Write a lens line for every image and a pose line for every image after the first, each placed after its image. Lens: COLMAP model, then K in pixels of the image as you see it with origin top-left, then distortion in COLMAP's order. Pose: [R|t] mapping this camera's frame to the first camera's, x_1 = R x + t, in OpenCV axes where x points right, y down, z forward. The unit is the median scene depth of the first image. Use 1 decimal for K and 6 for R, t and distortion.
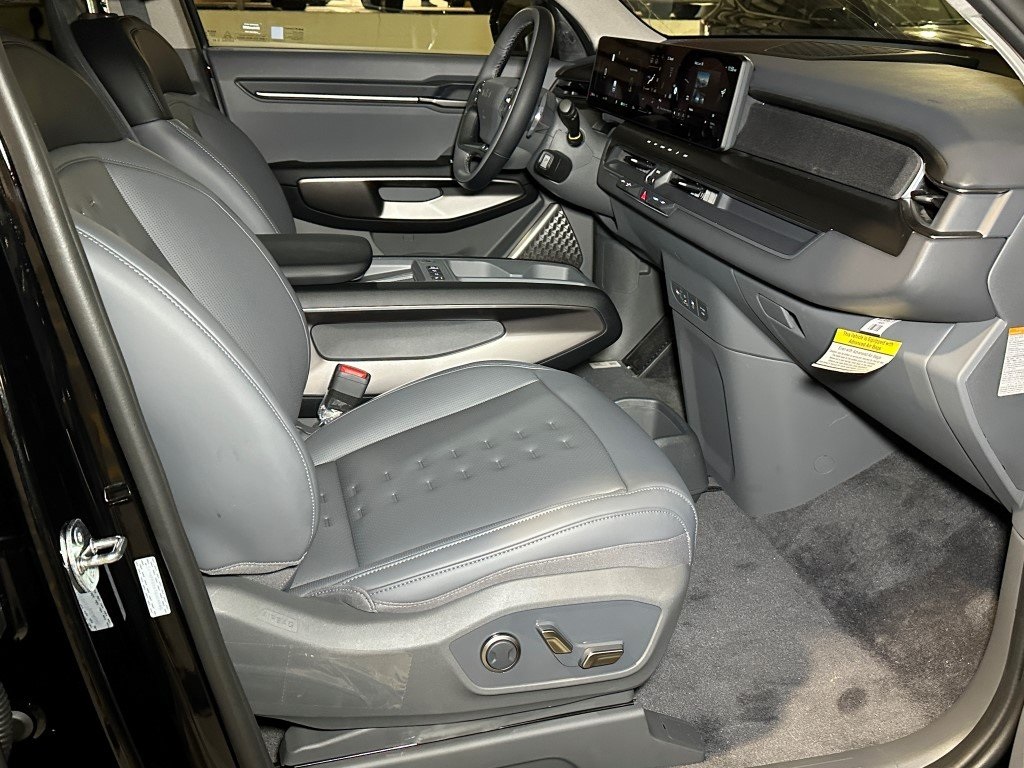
lens RADIAL K [[945.2, 0, 512.0], [0, 945.2, 384.0], [0, 0, 1]] dist [0.154077, -0.227224]
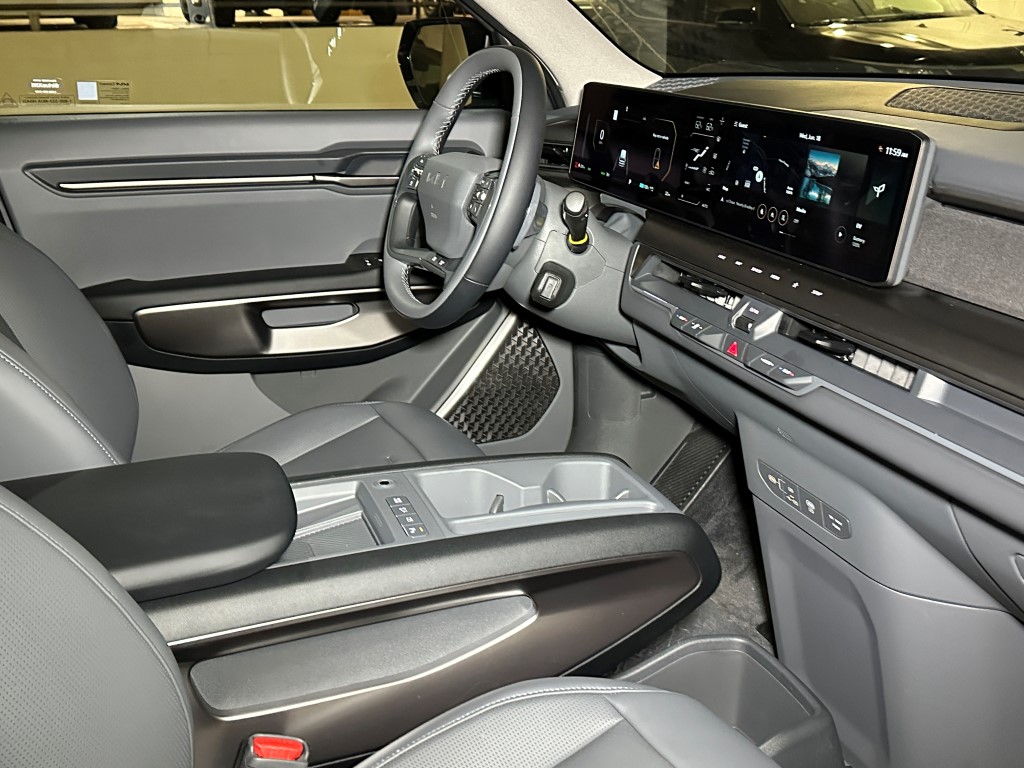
lens RADIAL K [[1042.5, 0, 512.0], [0, 1042.5, 384.0], [0, 0, 1]] dist [0.086135, -0.024030]
pose [[0.989069, -0.077322, 0.125556, -0.065227], [0.081272, 0.996336, -0.026646, -0.125471], [-0.123036, 0.036558, 0.991729, 0.261250]]
